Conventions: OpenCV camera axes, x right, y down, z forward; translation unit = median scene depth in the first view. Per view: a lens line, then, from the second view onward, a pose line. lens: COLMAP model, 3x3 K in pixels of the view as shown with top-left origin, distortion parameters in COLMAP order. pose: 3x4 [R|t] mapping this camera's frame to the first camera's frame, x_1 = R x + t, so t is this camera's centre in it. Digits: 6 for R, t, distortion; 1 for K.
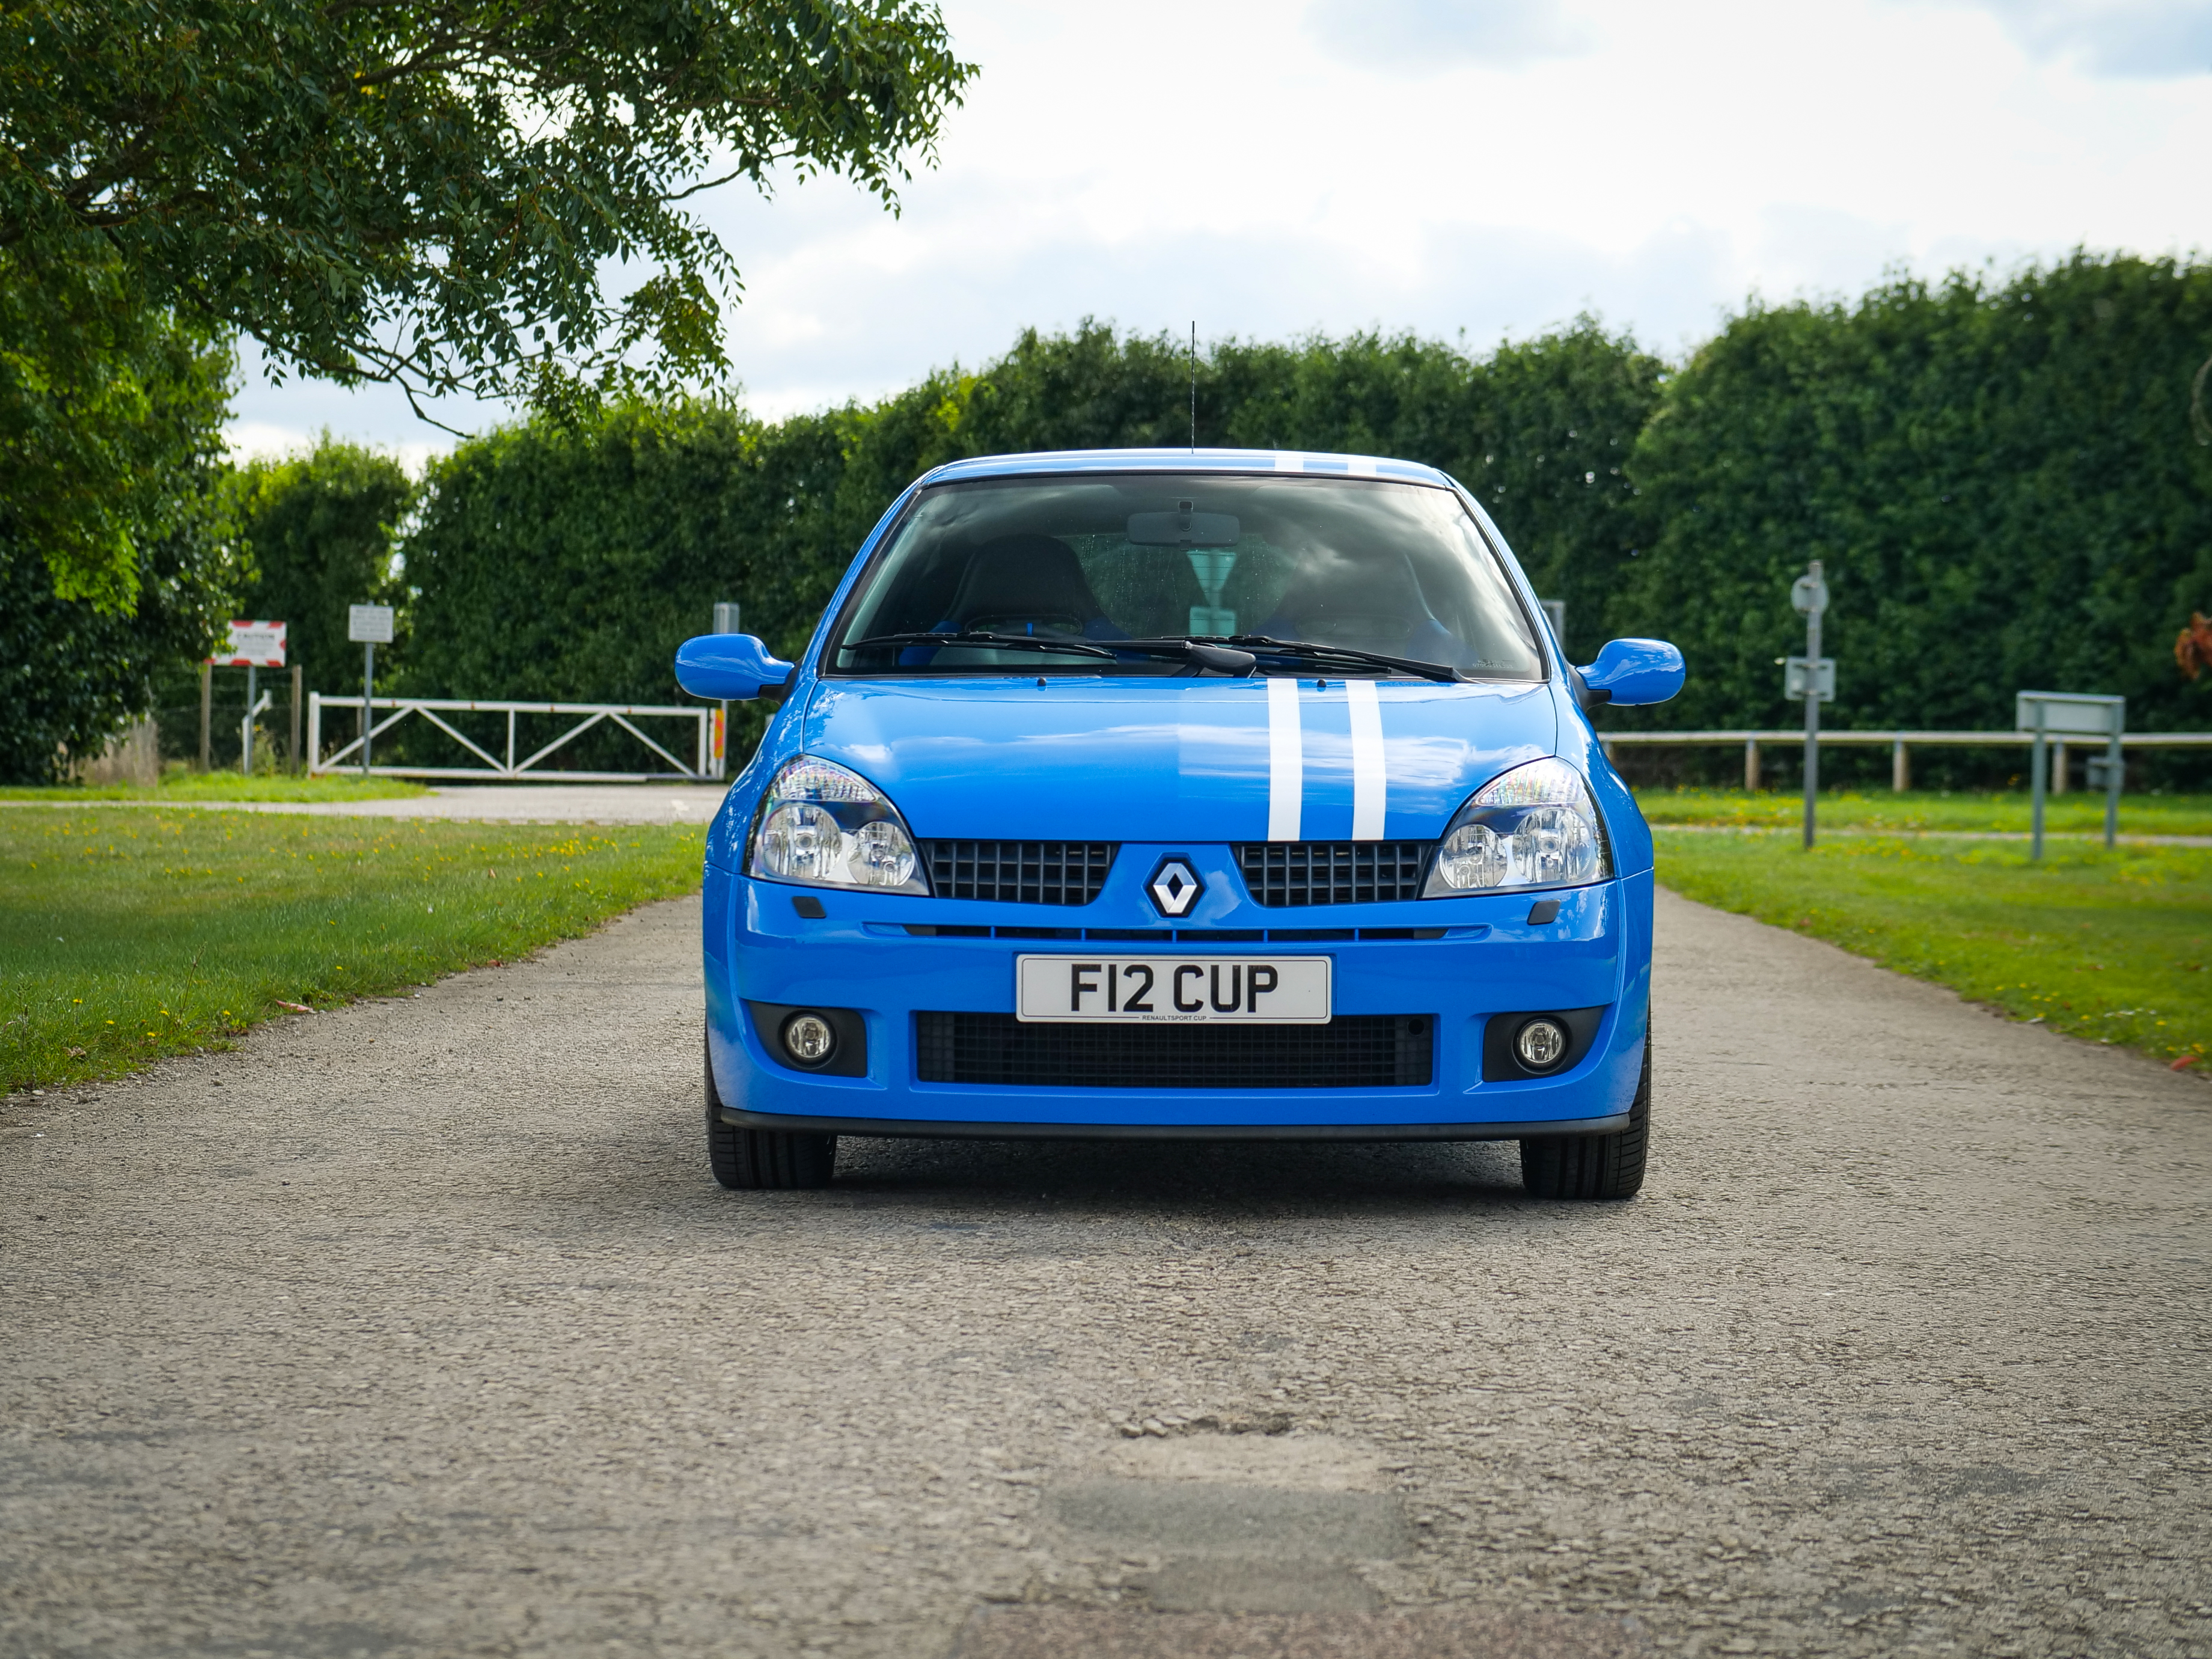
lens RADIAL K [[5483.1, 0, 1106.0], [0, 5483.1, 829.5], [0, 0, 1]] dist [-0.111601, 1.068383]
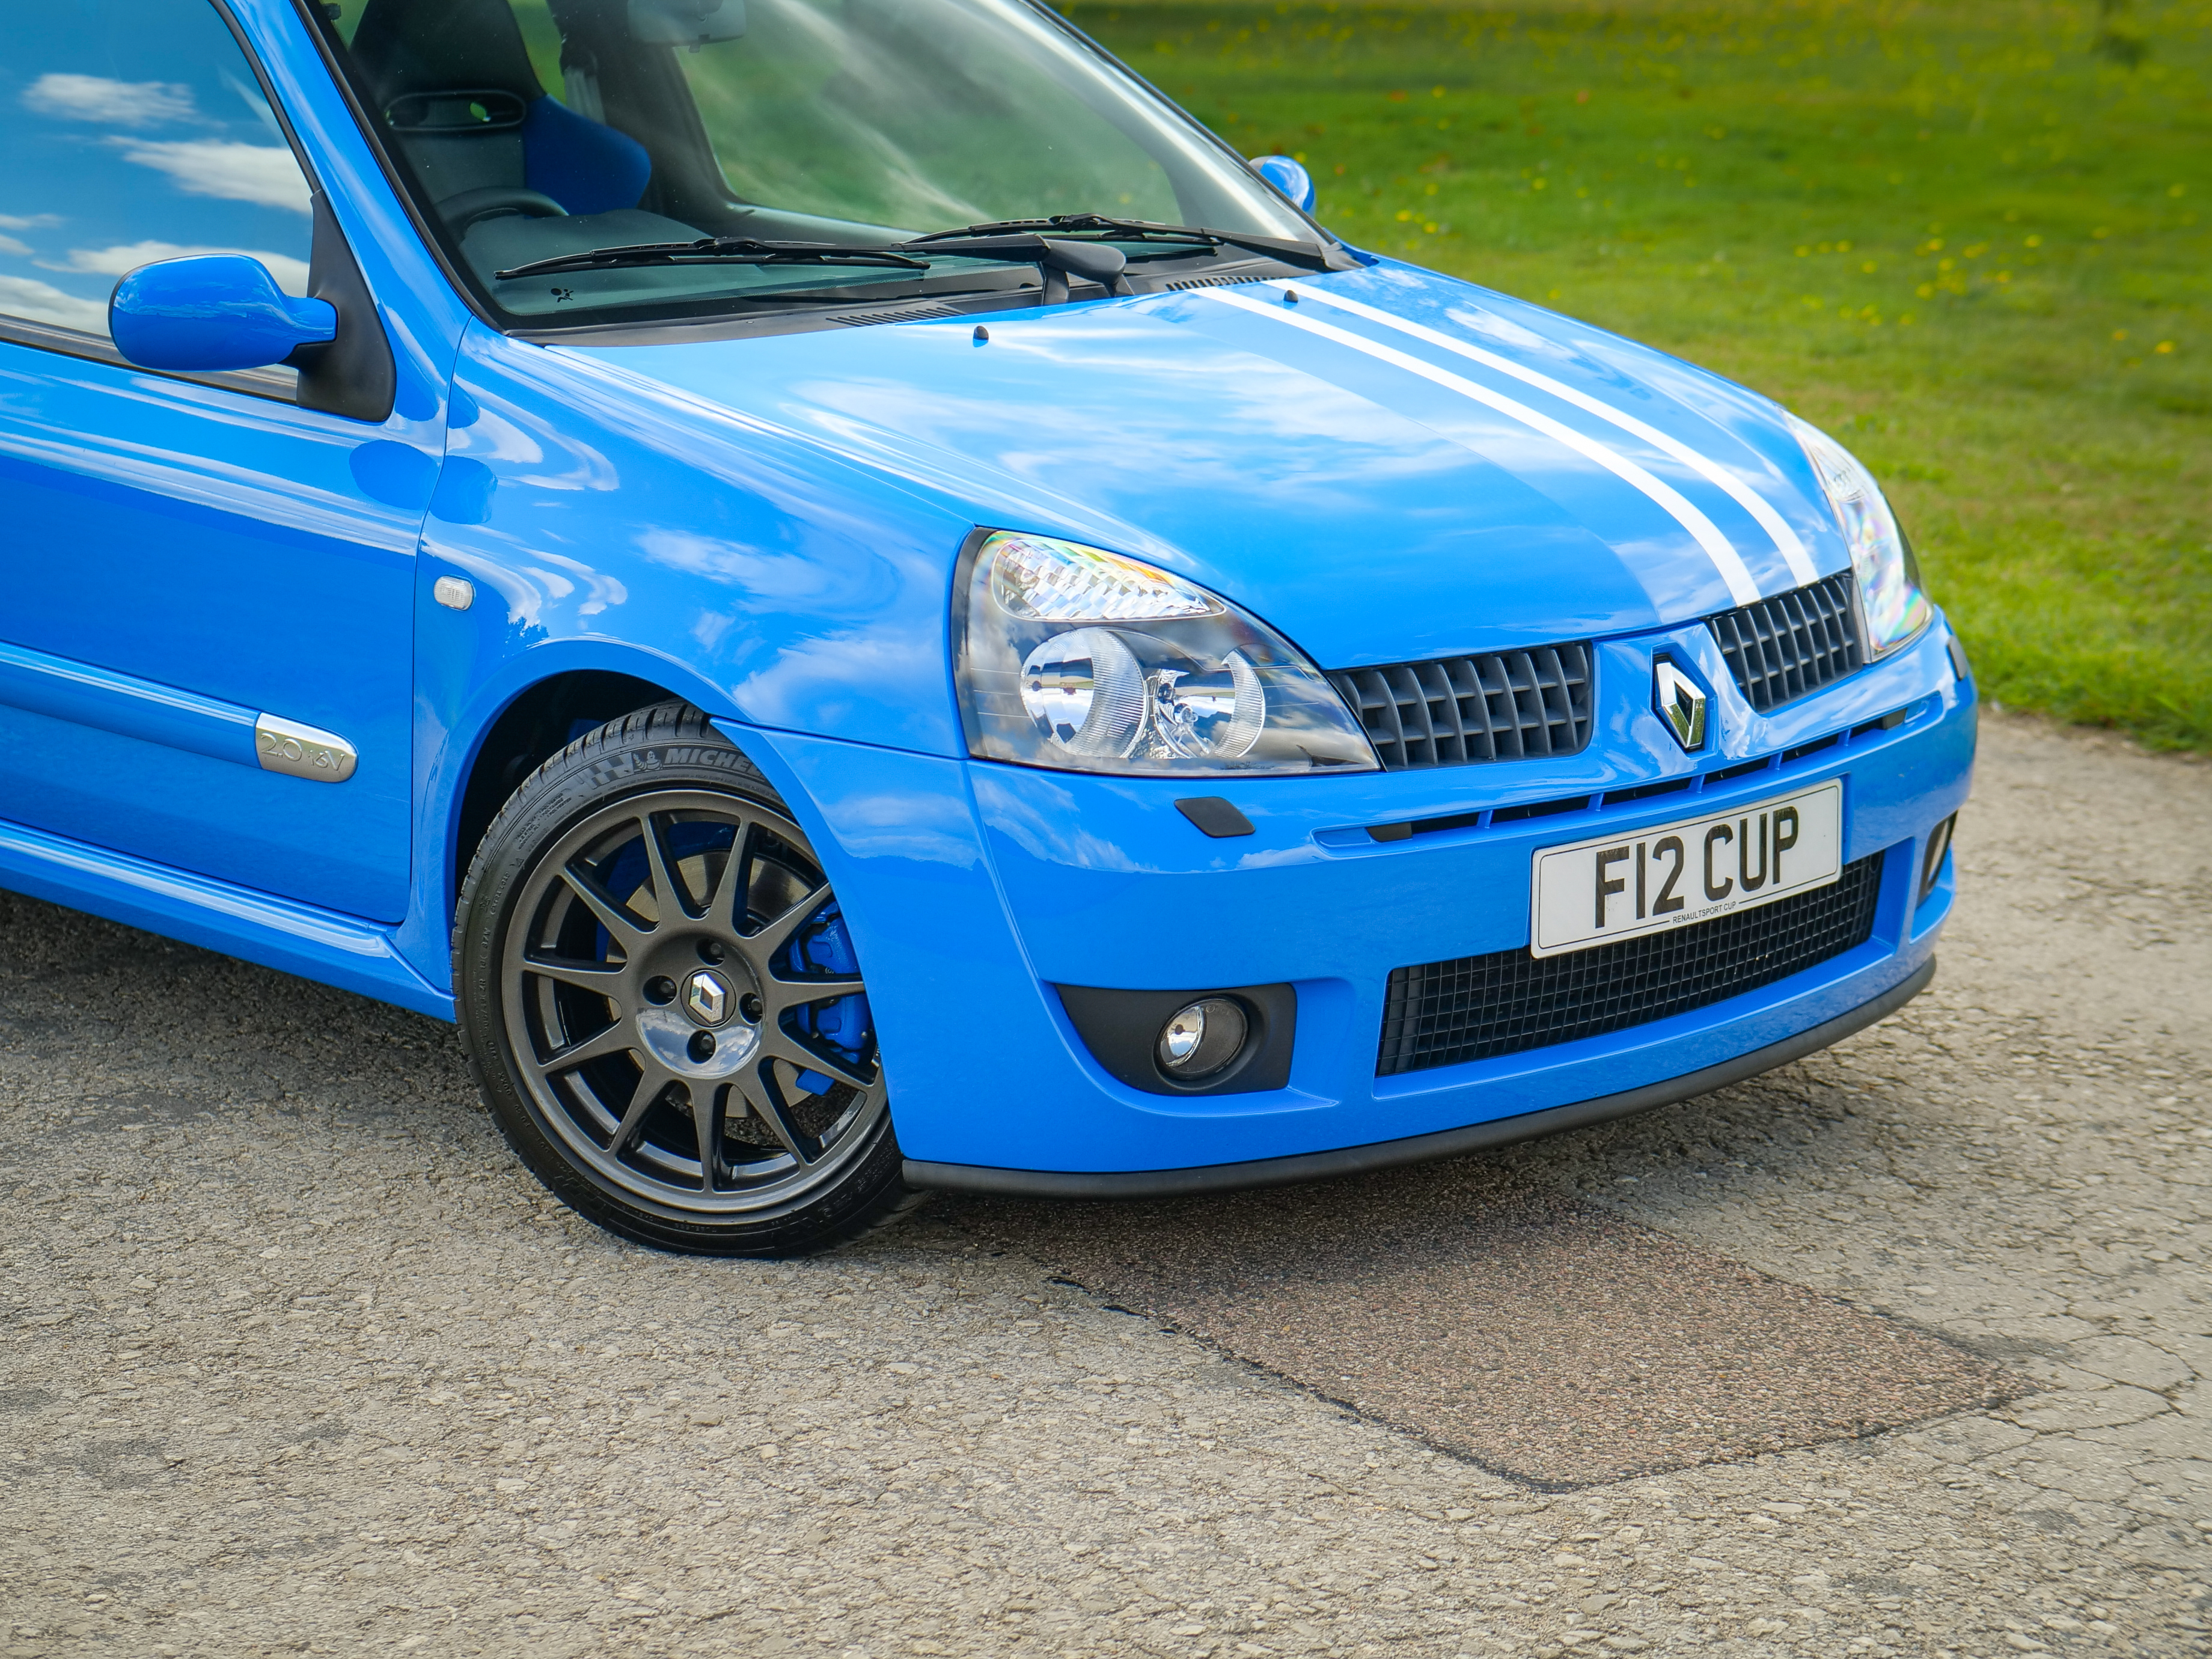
lens RADIAL K [[5483.1, 0, 1106.0], [0, 5483.1, 829.5], [0, 0, 1]] dist [-0.111601, 1.068383]
pose [[0.661218, -0.155897, 0.733817, -0.469381], [0.019173, 0.981362, 0.191212, -0.091673], [-0.749949, -0.112364, 0.651883, 0.619699]]
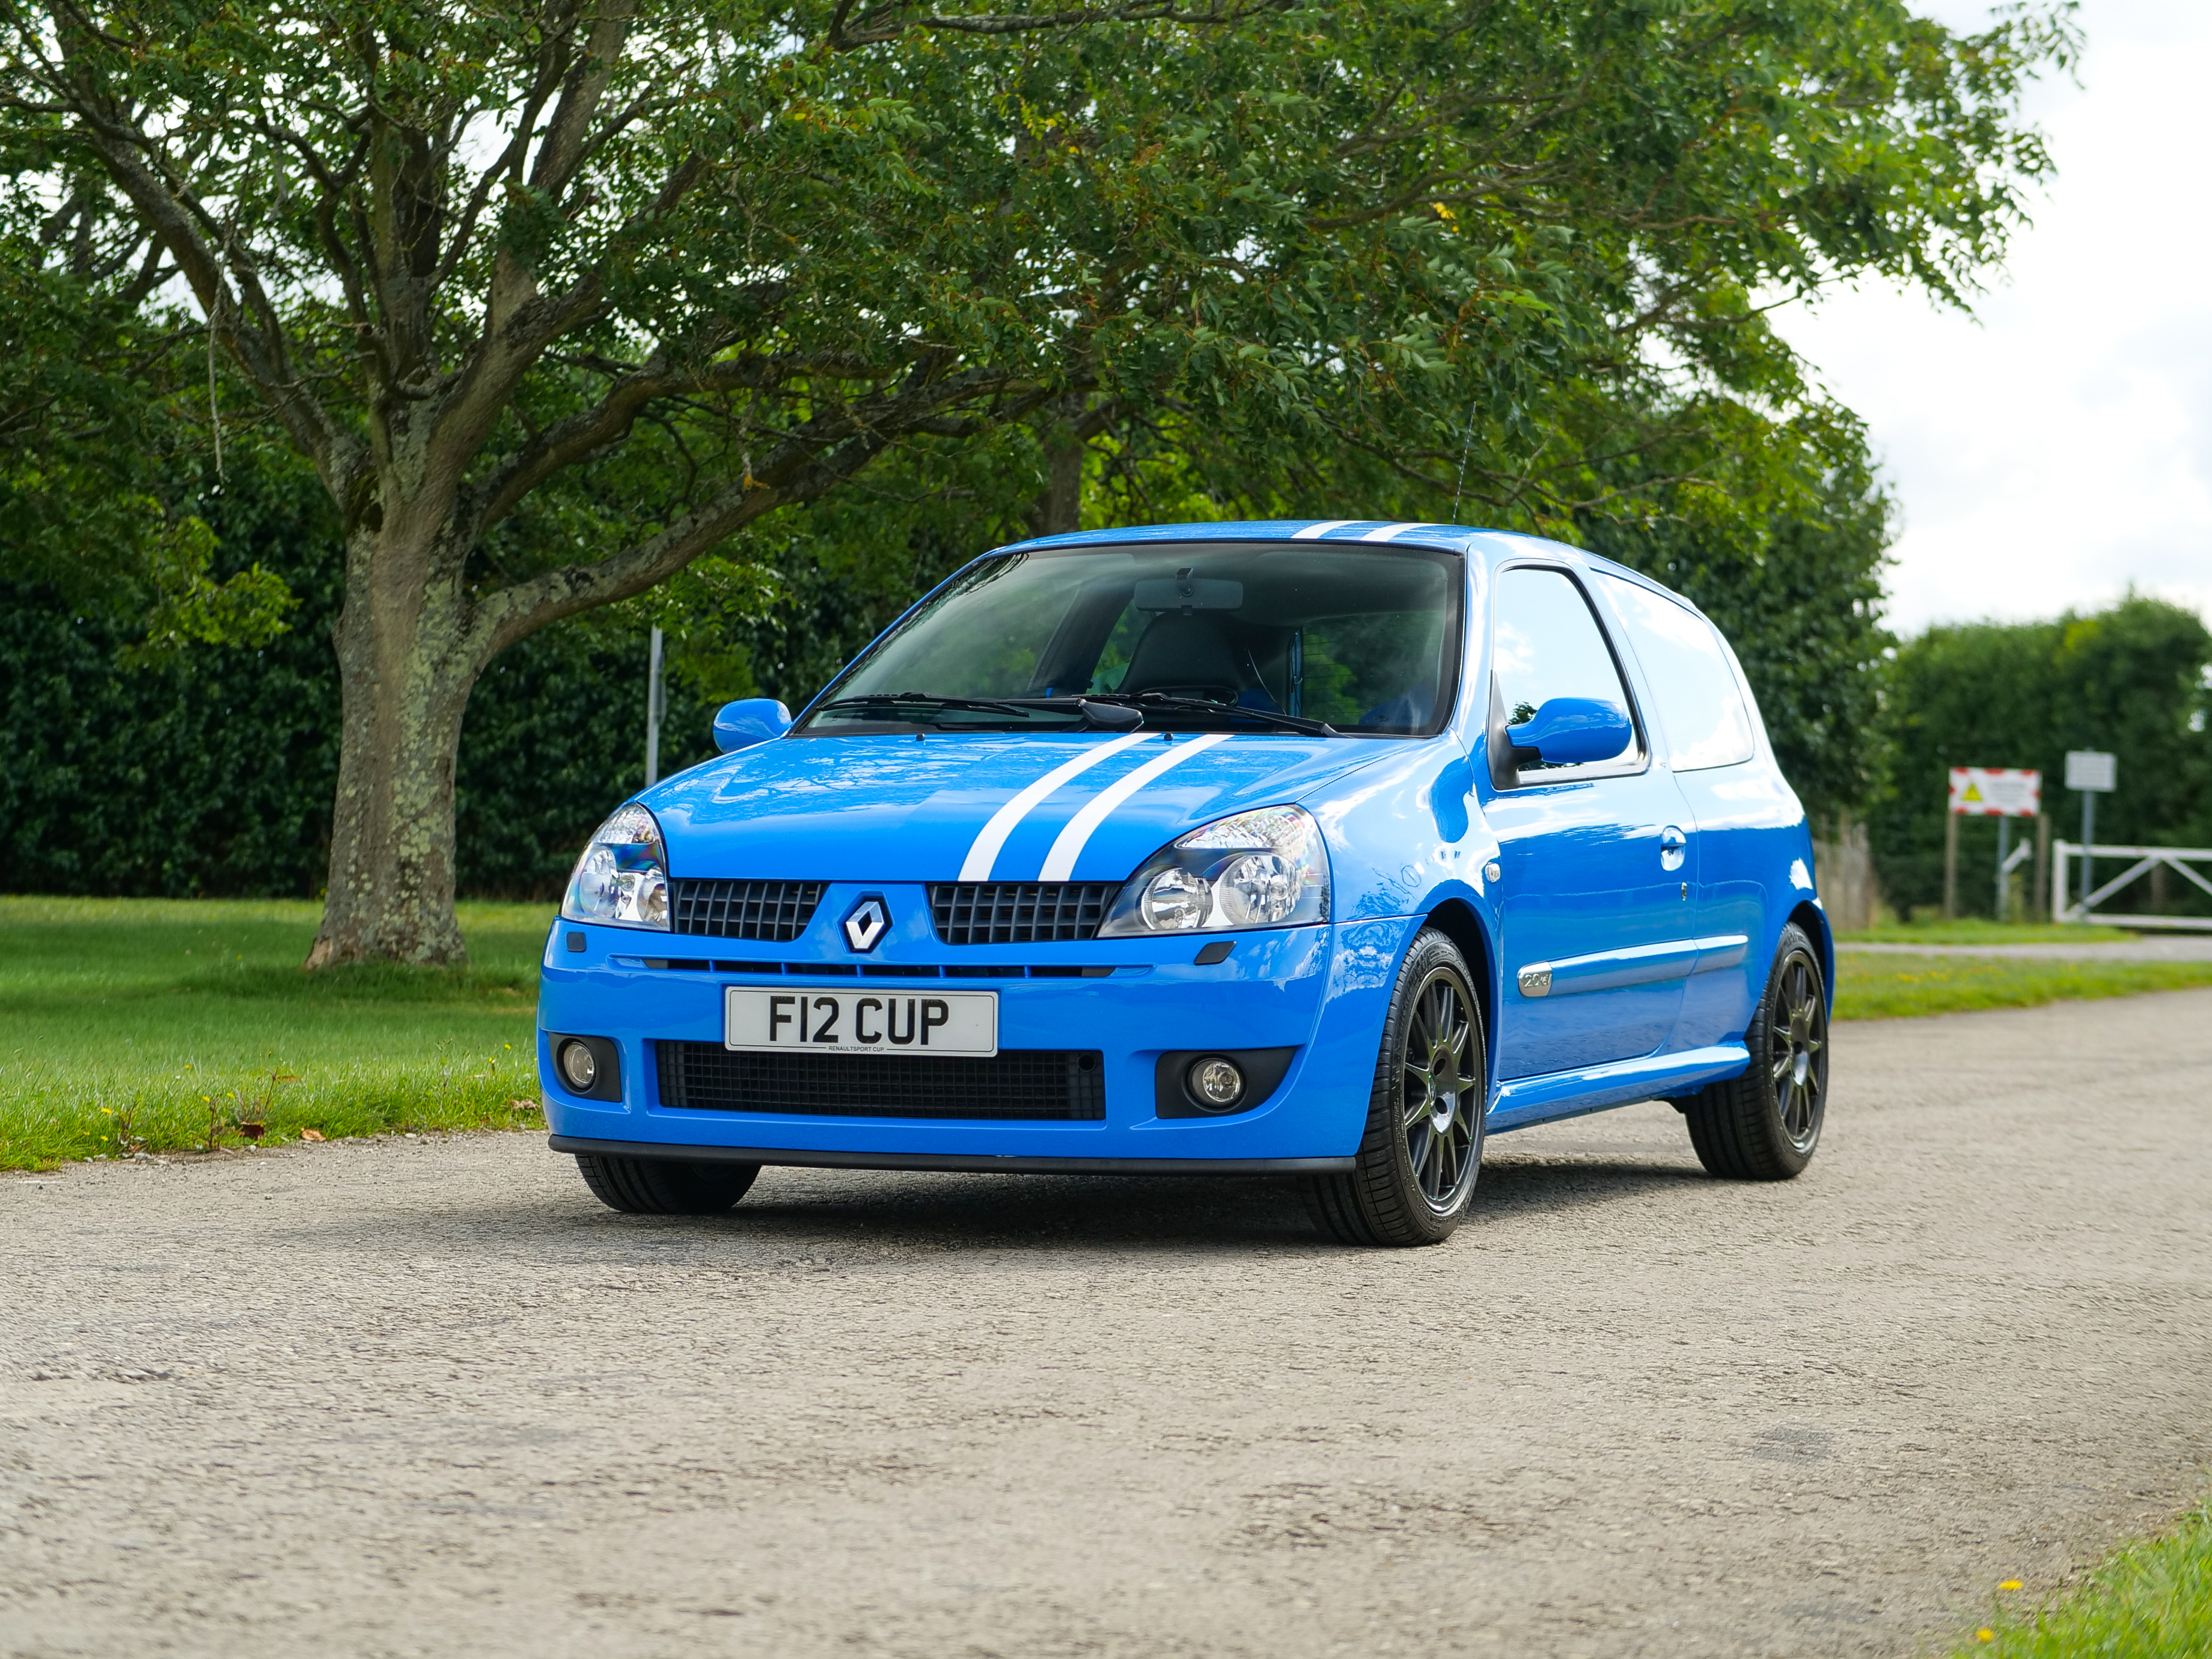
lens RADIAL K [[5503.9, 0, 1106.0], [0, 5503.9, 829.5], [0, 0, 1]] dist [-0.106485, 1.142505]
pose [[0.935009, 0.001958, -0.354620, 0.411985], [-0.012460, 0.999549, -0.027333, 0.019822], [0.354406, 0.029975, 0.934611, 0.033243]]
